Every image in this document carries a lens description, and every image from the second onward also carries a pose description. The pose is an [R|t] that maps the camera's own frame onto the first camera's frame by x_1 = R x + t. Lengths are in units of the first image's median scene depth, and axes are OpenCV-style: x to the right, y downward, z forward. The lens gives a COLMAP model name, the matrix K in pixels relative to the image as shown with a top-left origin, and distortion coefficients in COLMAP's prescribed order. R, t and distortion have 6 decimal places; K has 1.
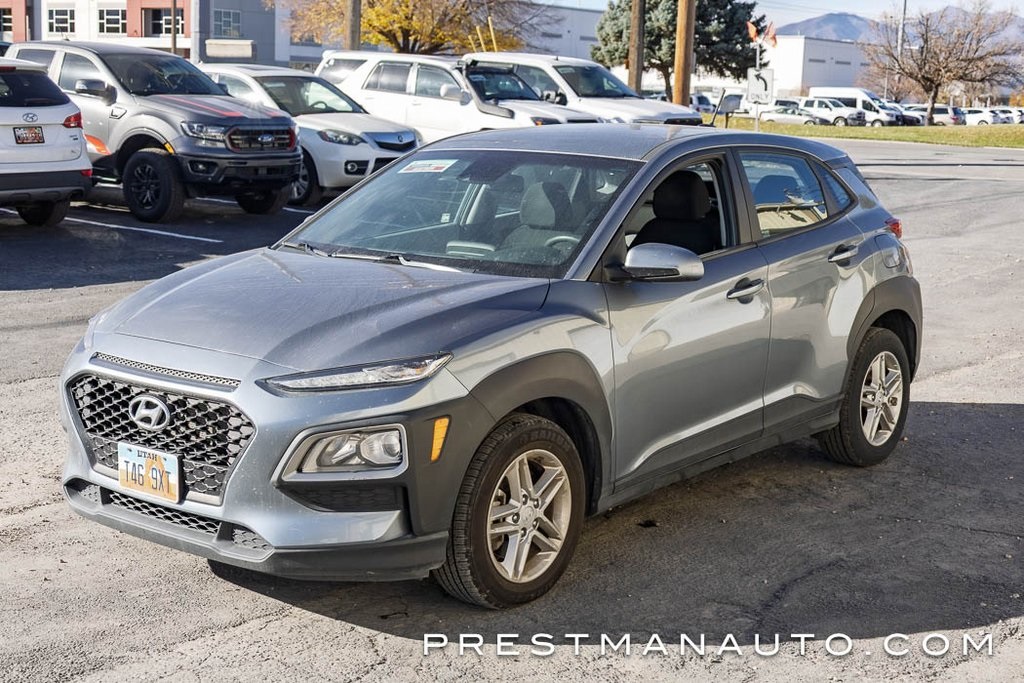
lens RADIAL K [[1481.9, 0, 513.4], [0, 1481.9, 340.0], [0, 0, 1]] dist [0.021196, 0.021571]
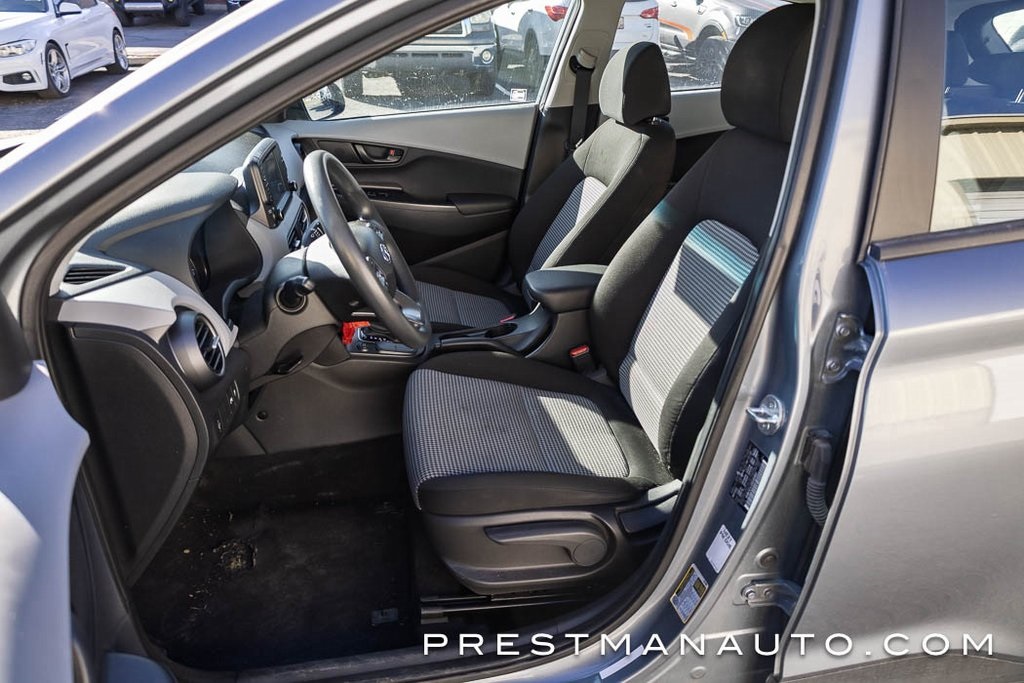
lens RADIAL K [[652.8, 0, 512.0], [0, 652.8, 341.5], [0, 0, 1]] dist [0.003371, -0.000032]
pose [[0.753196, 0.286922, -0.591922, 0.223371], [-0.104636, 0.940659, 0.322819, -0.099066], [0.649421, -0.181209, 0.738523, 1.031482]]
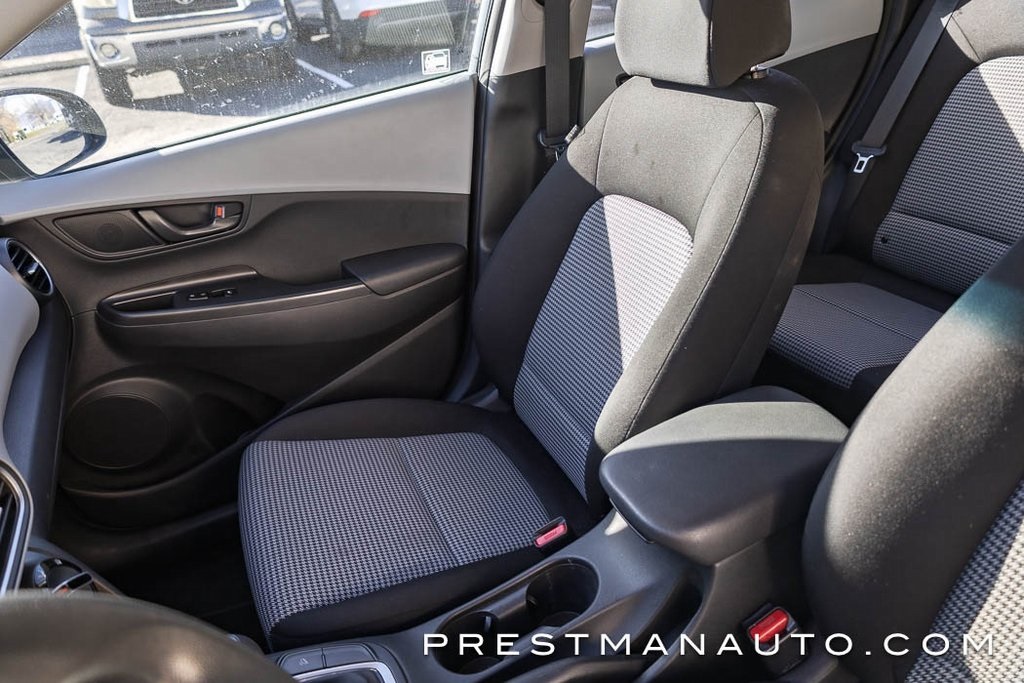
lens RADIAL K [[666.2, 0, 512.0], [0, 666.2, 341.5], [0, 0, 1]] dist [0.007946, 0.000753]
pose [[0.906039, 0.116833, -0.406747, 0.056632], [0.039039, 0.933964, 0.355230, -0.103804], [0.421389, -0.337731, 0.841647, 1.159771]]
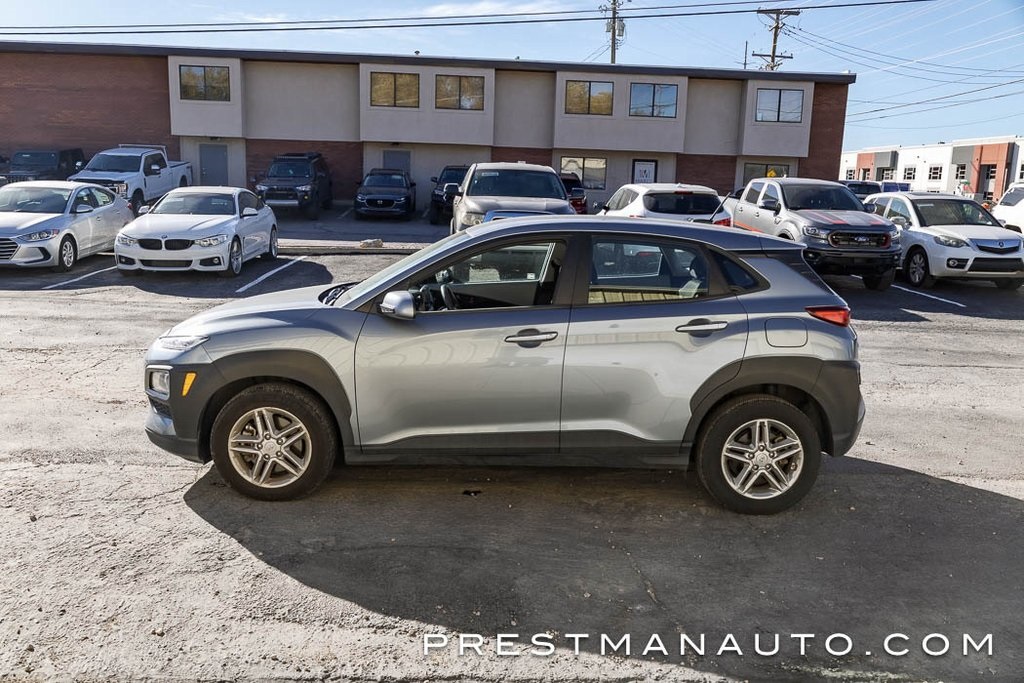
lens RADIAL K [[845.9, 0, 512.0], [0, 845.9, 341.5], [0, 0, 1]] dist [-0.003445, -0.000144]
pose [[0.631353, 0.126538, -0.765103, 0.848048], [-0.140911, 0.988893, 0.047272, -0.074451], [0.762586, 0.077966, 0.642171, 0.589989]]
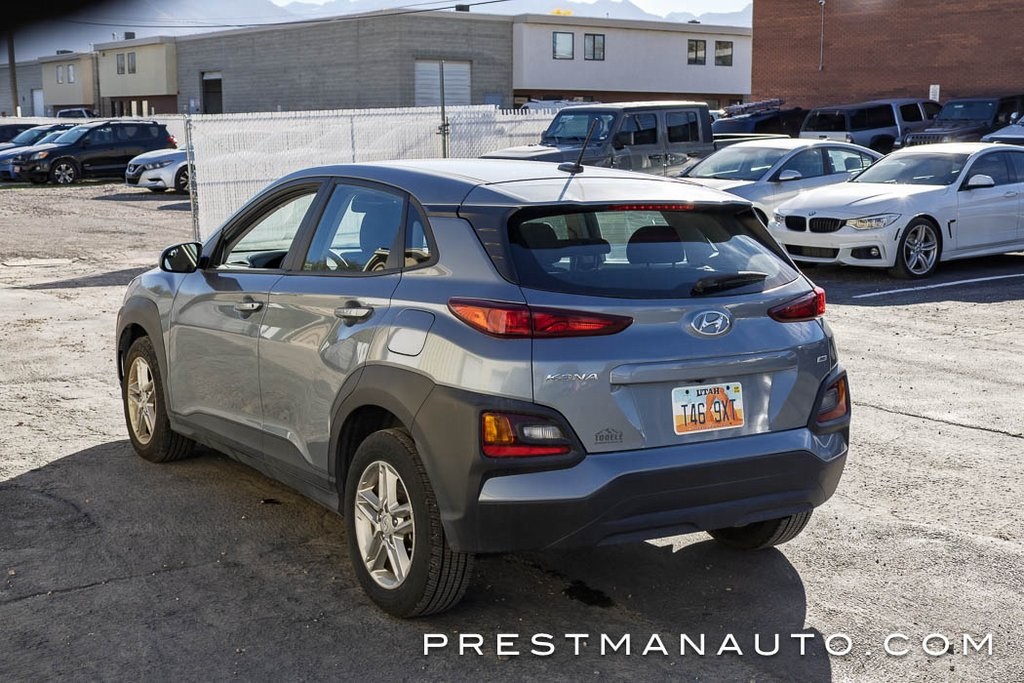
lens RADIAL K [[1392.6, 0, 512.0], [0, 1392.6, 341.5], [0, 0, 1]] dist [0.026872, 0.019558]
pose [[-0.317910, 0.108762, -0.941862, 1.210498], [-0.180269, 0.968344, 0.172667, -0.250481], [0.930826, 0.224681, -0.288239, 1.716544]]
